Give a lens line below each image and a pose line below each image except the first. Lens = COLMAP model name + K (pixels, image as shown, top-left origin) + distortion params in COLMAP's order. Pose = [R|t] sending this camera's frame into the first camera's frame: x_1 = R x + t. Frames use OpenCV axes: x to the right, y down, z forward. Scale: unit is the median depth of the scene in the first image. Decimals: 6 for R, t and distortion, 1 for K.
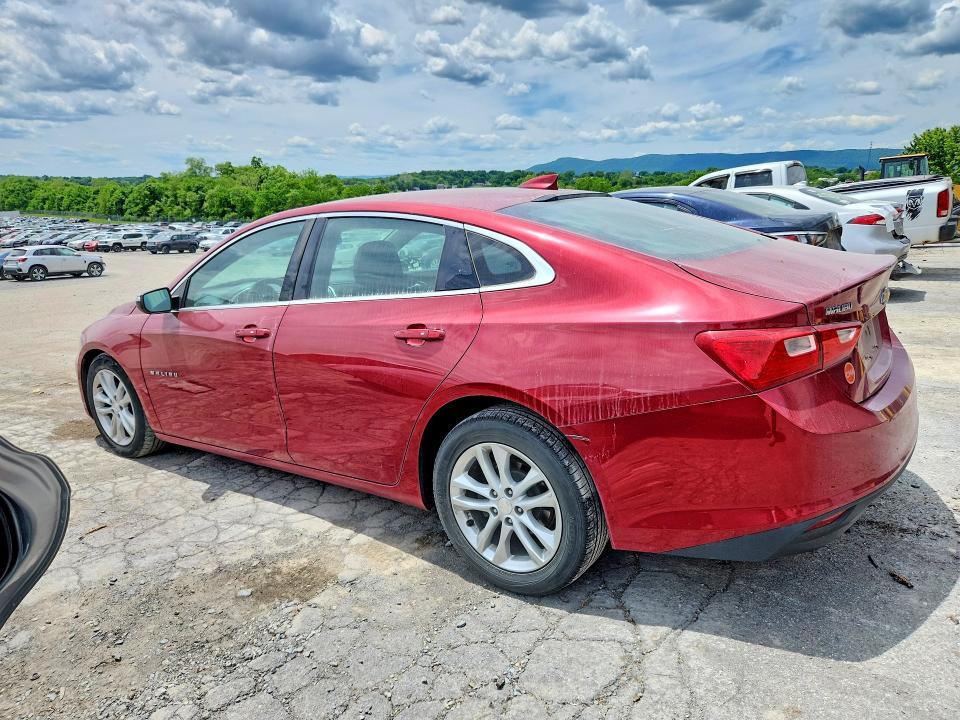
lens RADIAL K [[723.4, 0, 482.4], [0, 723.4, 359.7], [0, 0, 1]] dist [0.015014, -0.024026]
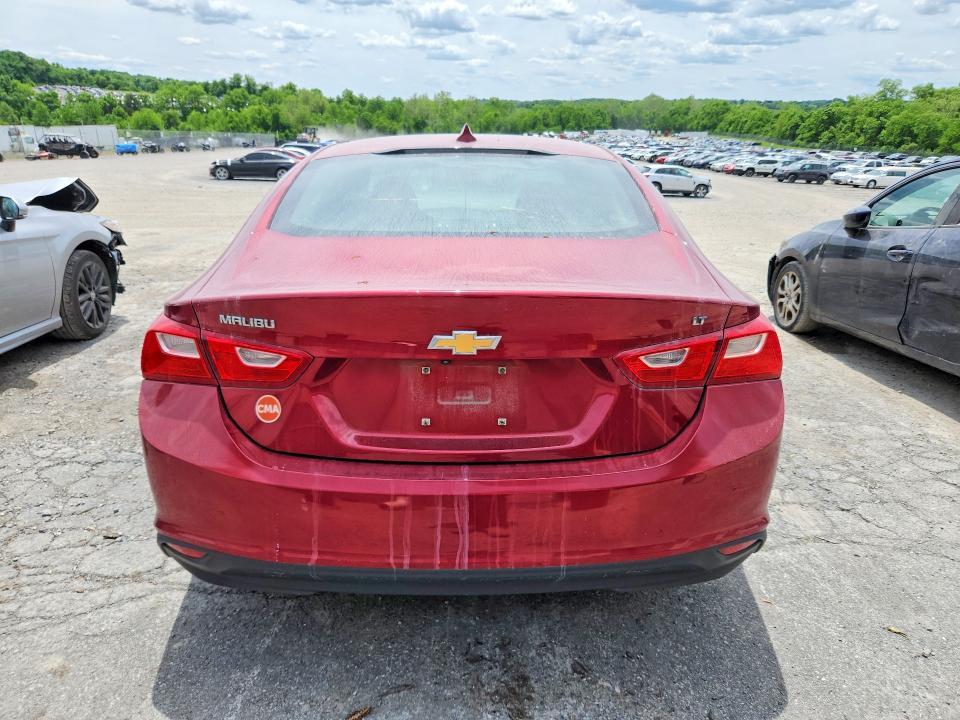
lens RADIAL K [[723.4, 0, 480.6], [0, 723.4, 362.8], [0, 0, 1]] dist [0.015014, -0.024026]
pose [[0.542366, 0.288936, -0.788895, 0.142300], [-0.204680, 0.956151, 0.209477, -0.026964], [0.814828, 0.047858, 0.577724, 0.086033]]
